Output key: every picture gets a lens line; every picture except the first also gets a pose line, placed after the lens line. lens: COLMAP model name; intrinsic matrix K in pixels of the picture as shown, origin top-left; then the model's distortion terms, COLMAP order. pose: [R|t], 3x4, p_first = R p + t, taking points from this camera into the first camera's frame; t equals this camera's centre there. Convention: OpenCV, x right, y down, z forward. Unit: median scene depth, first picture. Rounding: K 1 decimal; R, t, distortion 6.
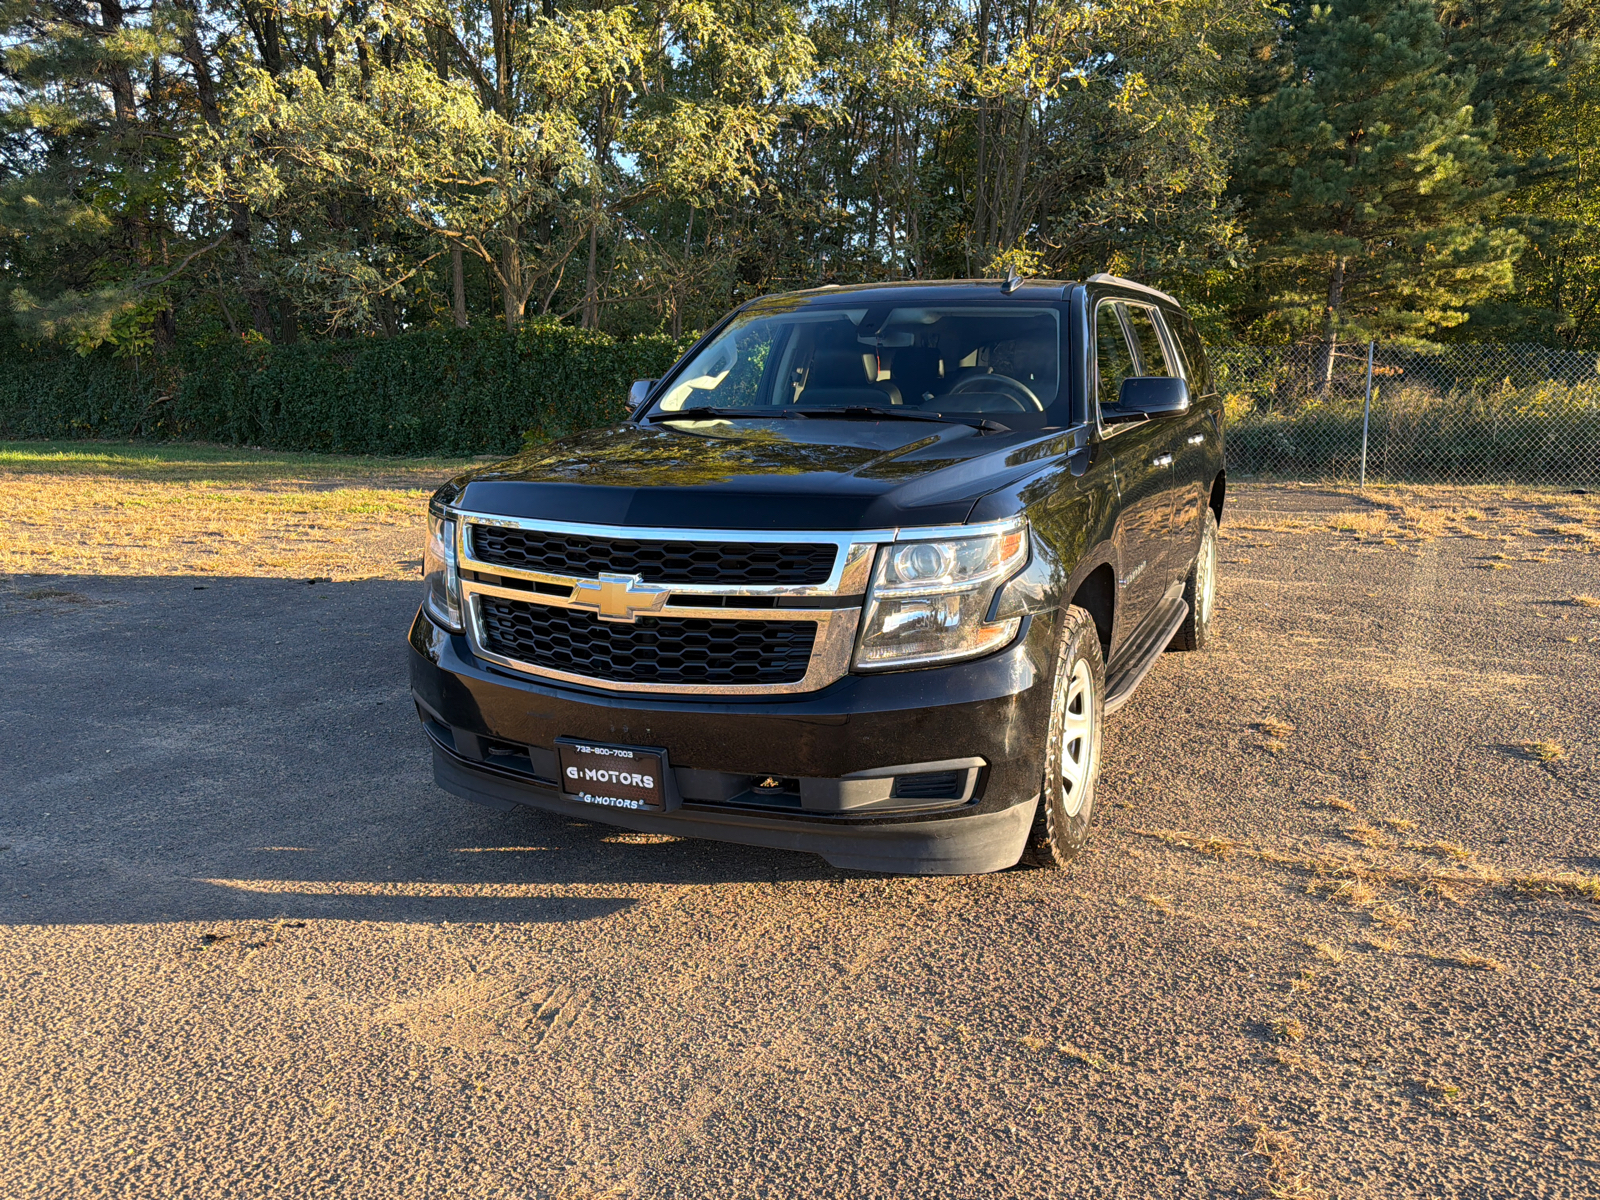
lens RADIAL K [[1216.3, 0, 796.5], [0, 1216.3, 603.3], [0, 0, 1]] dist [0.040597, -0.061487]
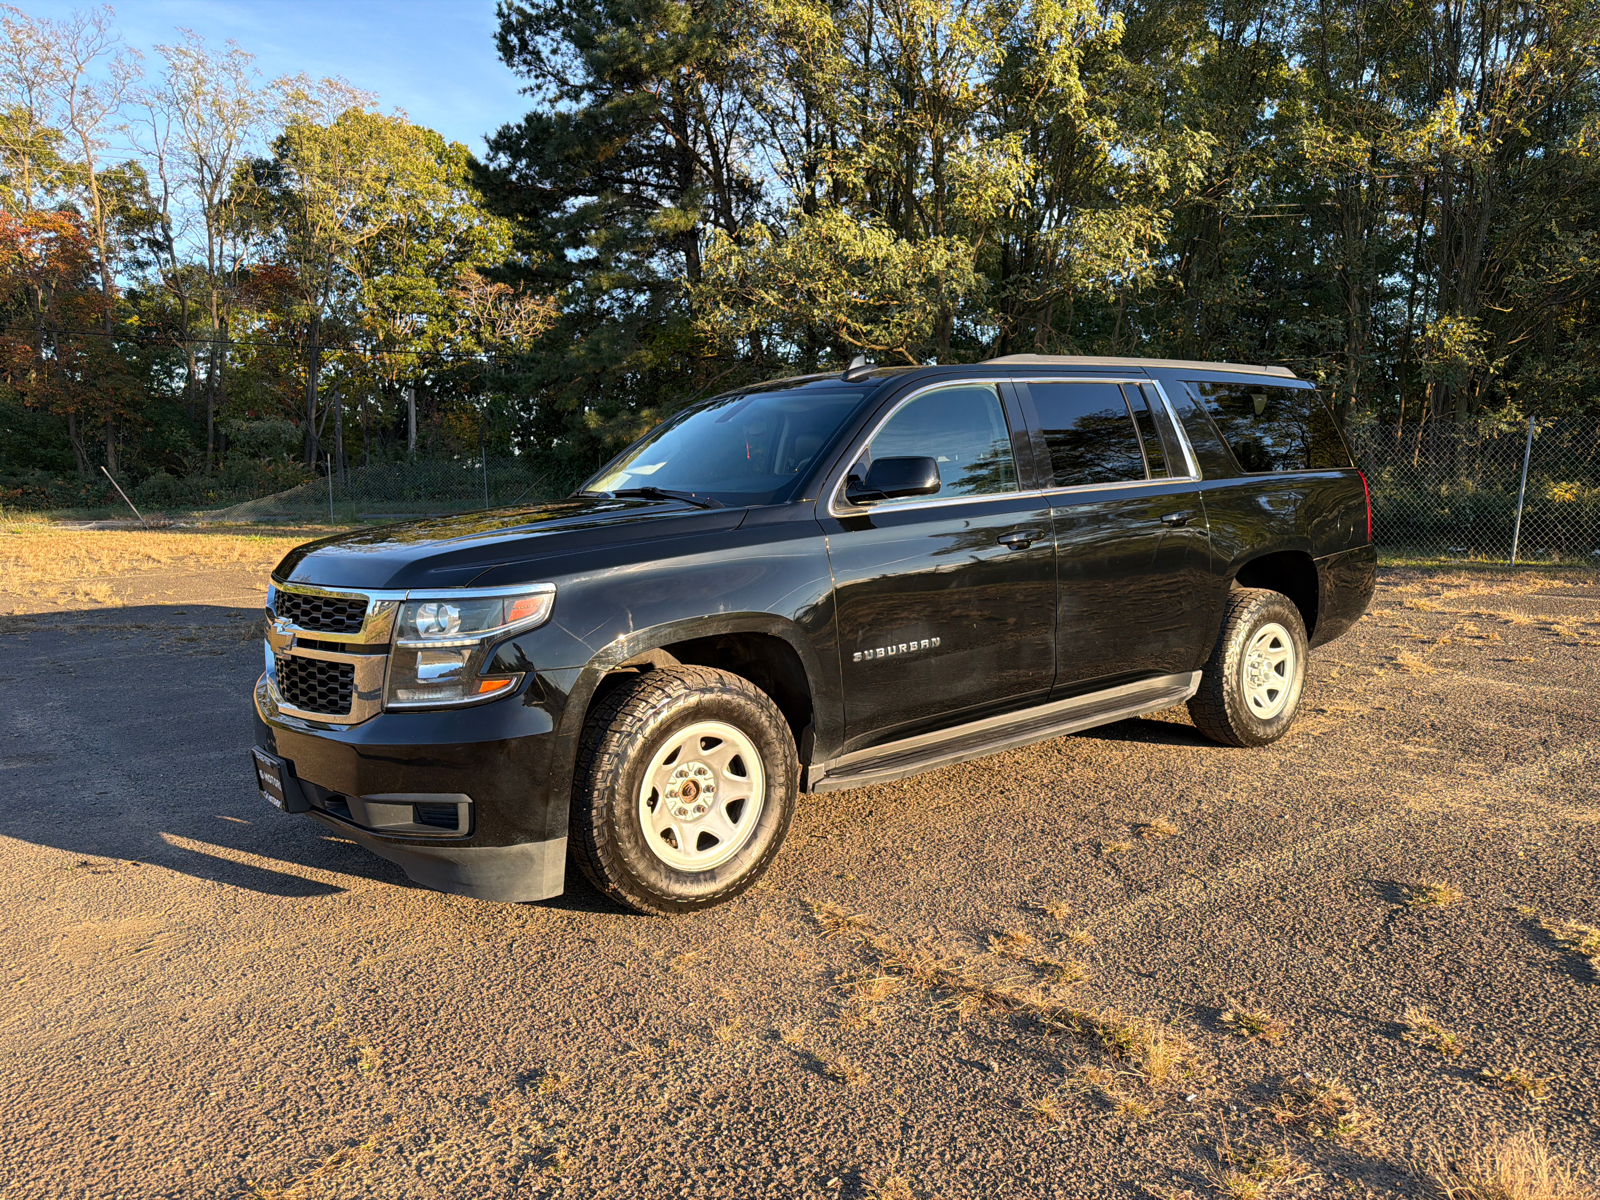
lens RADIAL K [[1128.1, 0, 805.0], [0, 1128.1, 608.3], [0, 0, 1]] dist [0.009940, -0.015378]
pose [[0.889707, 0.032974, -0.455339, 0.781960], [-0.059511, 0.997255, -0.044063, -0.015610], [0.452636, 0.066301, 0.889227, 0.173889]]
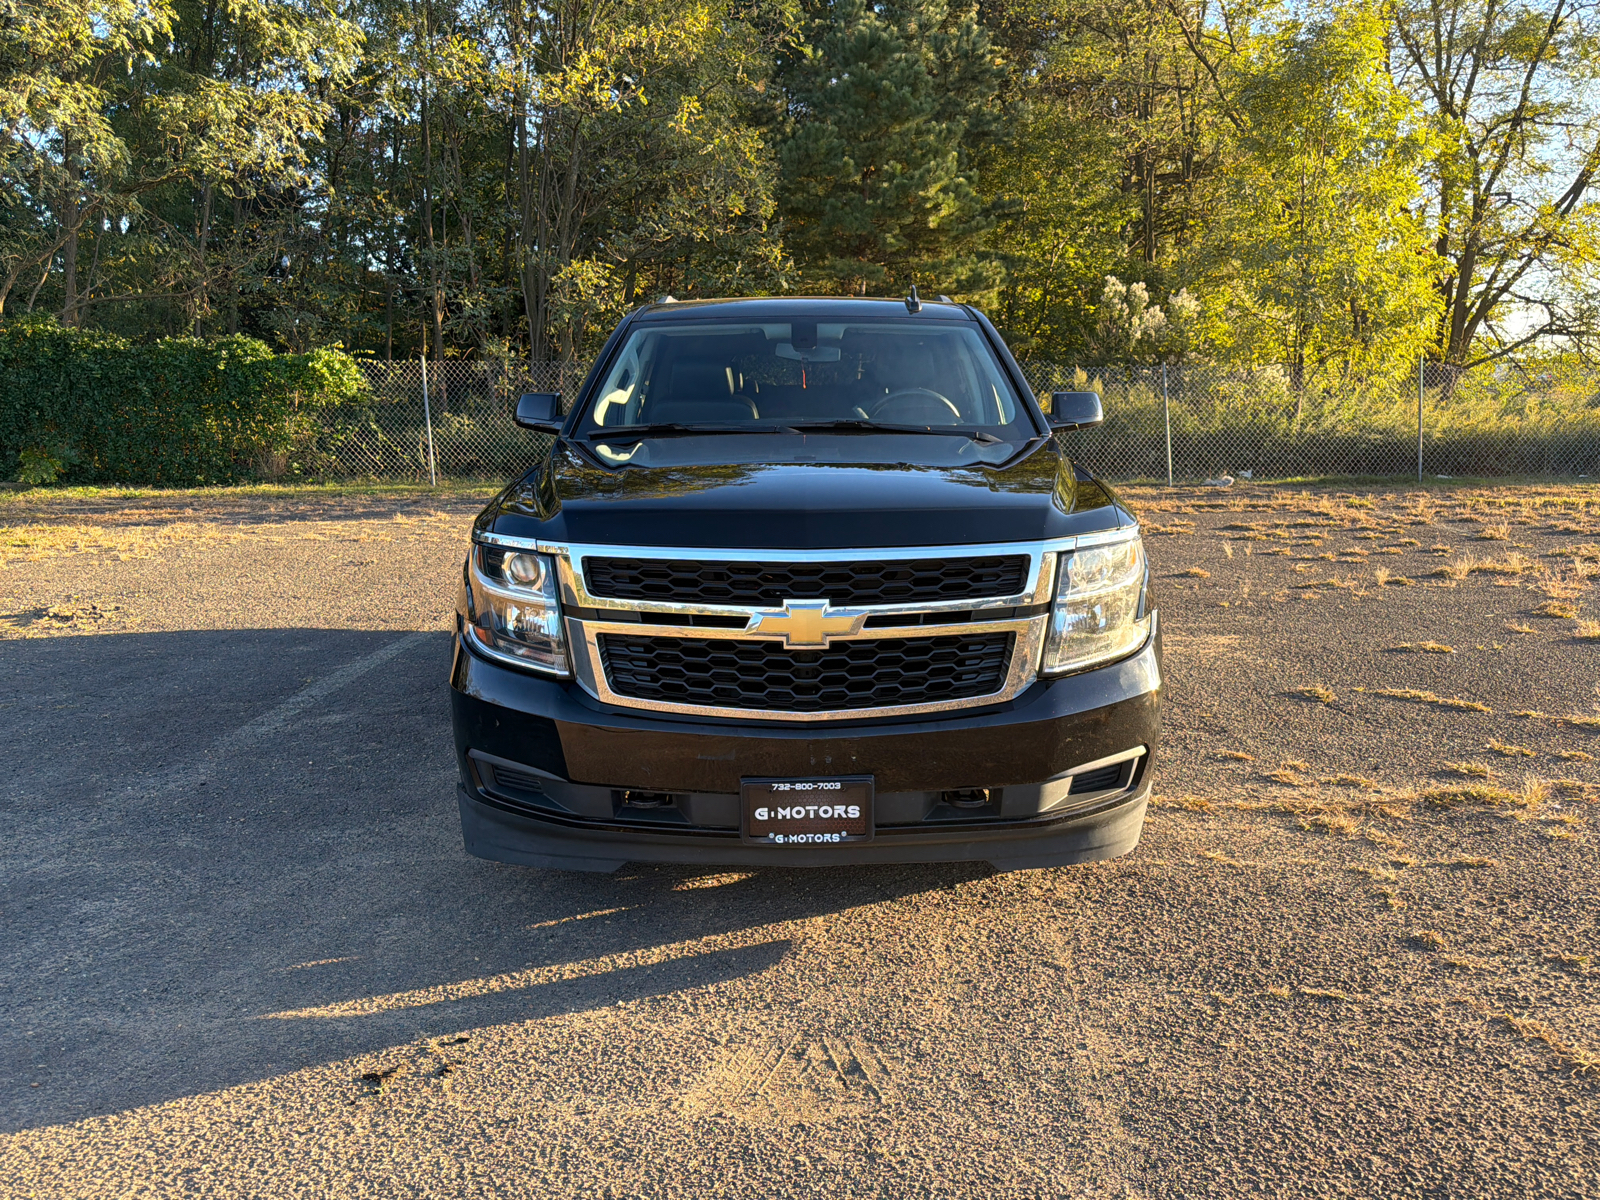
lens RADIAL K [[1216.3, 0, 799.5], [0, 1216.3, 601.4], [0, 0, 1]] dist [0.040597, -0.061487]
pose [[0.912118, -0.071009, 0.403730, -0.477586], [0.074820, 0.997177, 0.006351, -0.025683], [-0.403041, 0.024414, 0.914856, 0.115535]]
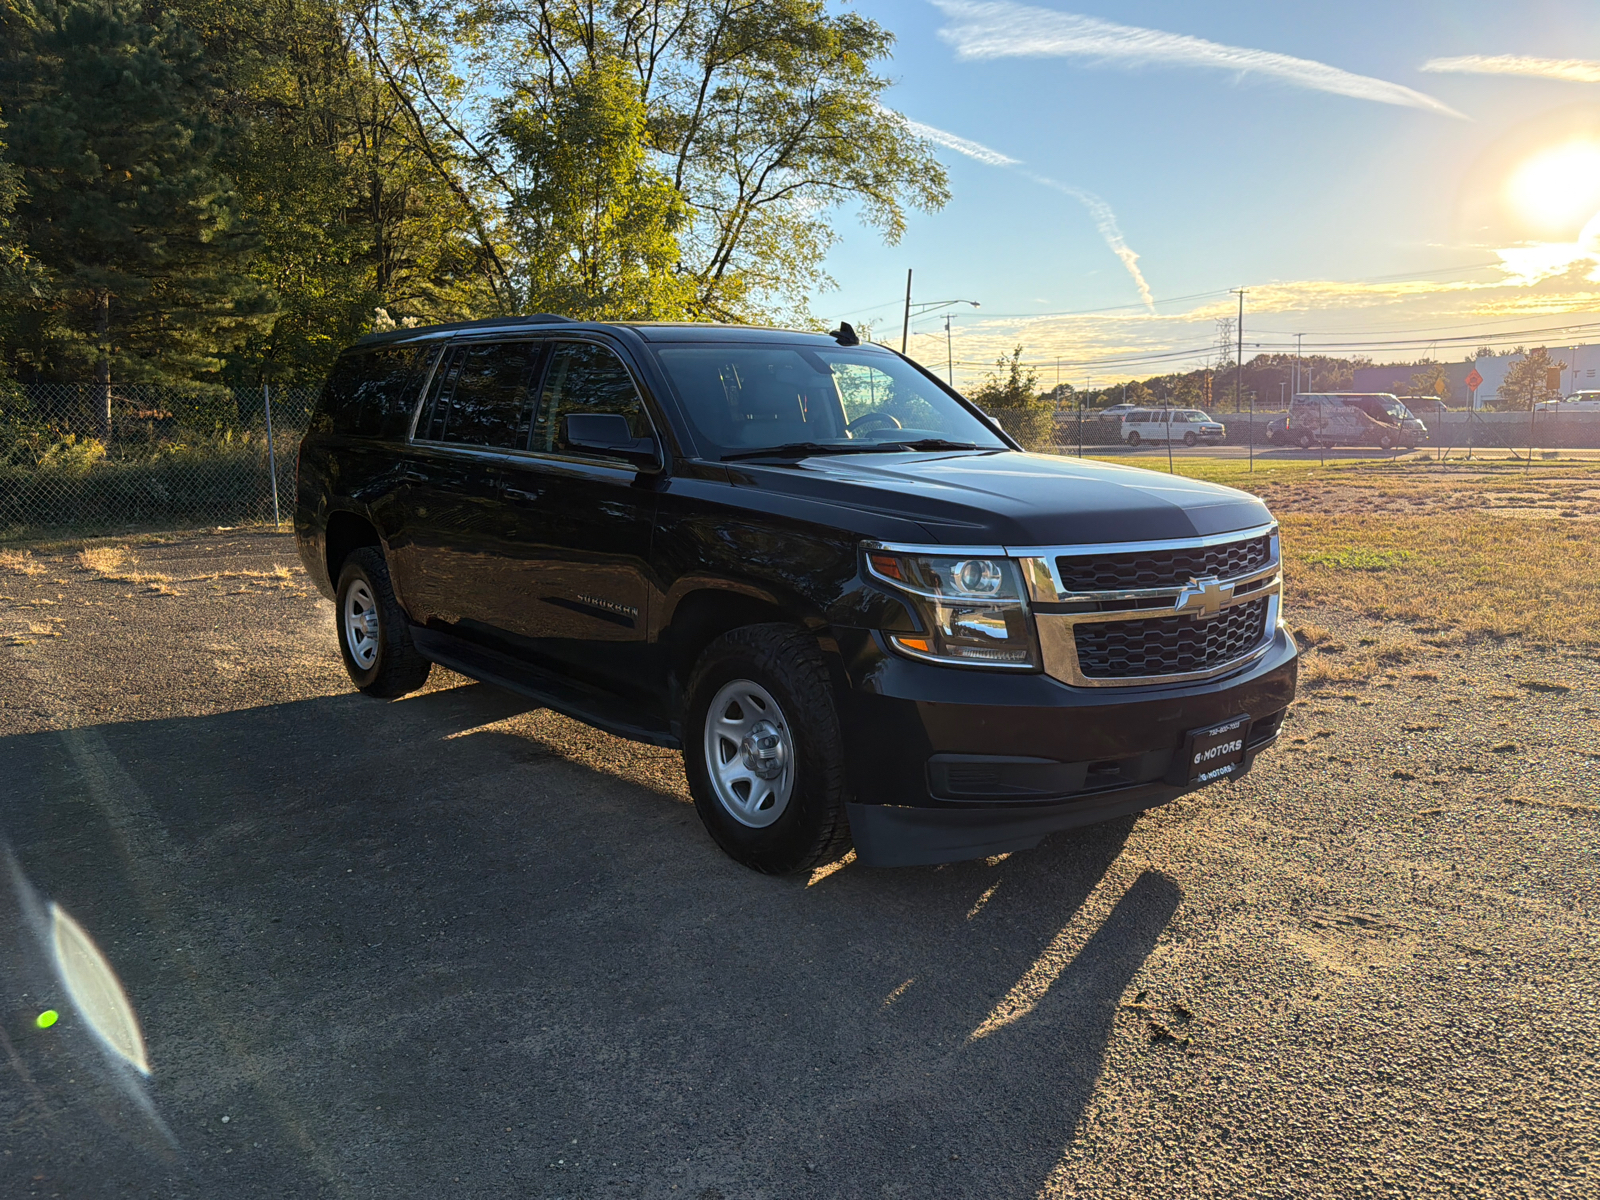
lens RADIAL K [[1216.3, 0, 805.7], [0, 1216.3, 607.4], [0, 0, 1]] dist [0.040597, -0.061487]
pose [[0.443275, -0.129810, 0.886936, -1.215719], [0.158806, 0.985180, 0.064821, -0.118640], [-0.882206, 0.112117, 0.457321, 0.715808]]
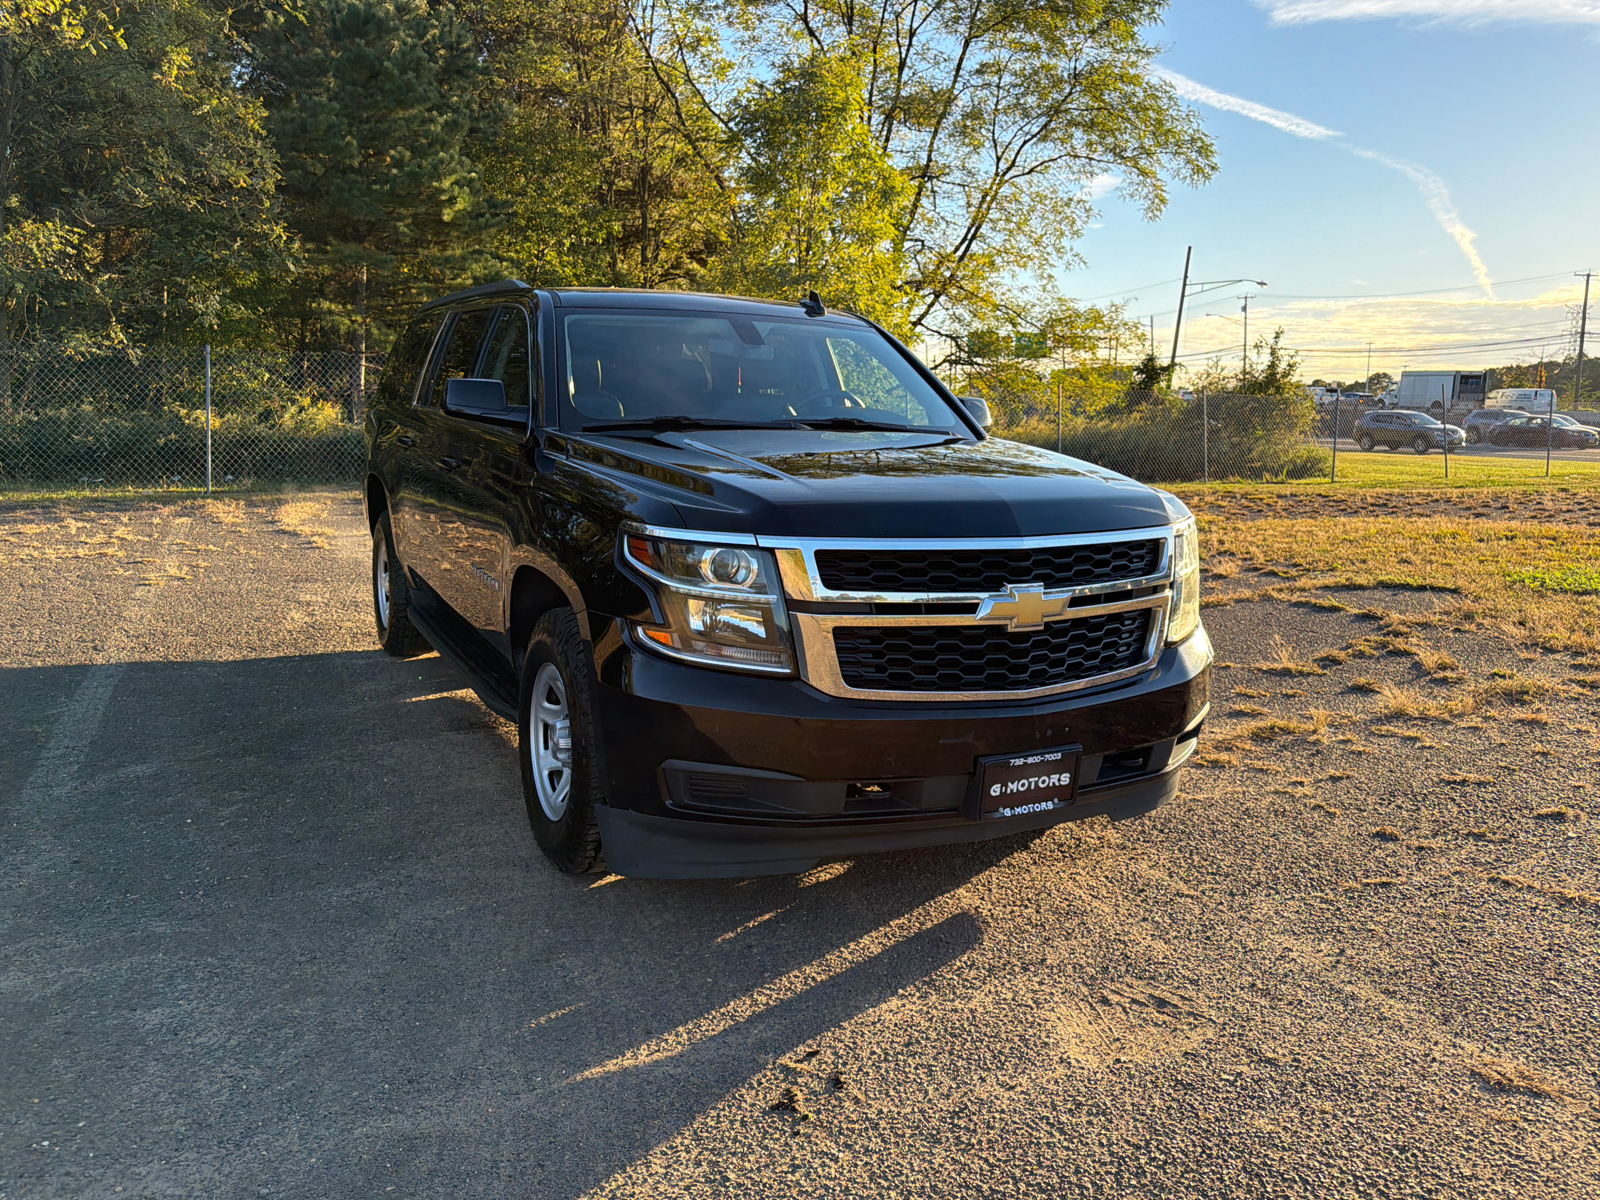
lens RADIAL K [[1216.3, 0, 800.3], [0, 1216.3, 606.5], [0, 0, 1]] dist [0.040597, -0.061487]
pose [[0.633265, -0.107778, 0.766394, -0.932564], [0.109616, 0.992764, 0.049037, -0.067643], [-0.766133, 0.052955, 0.640497, 0.439146]]
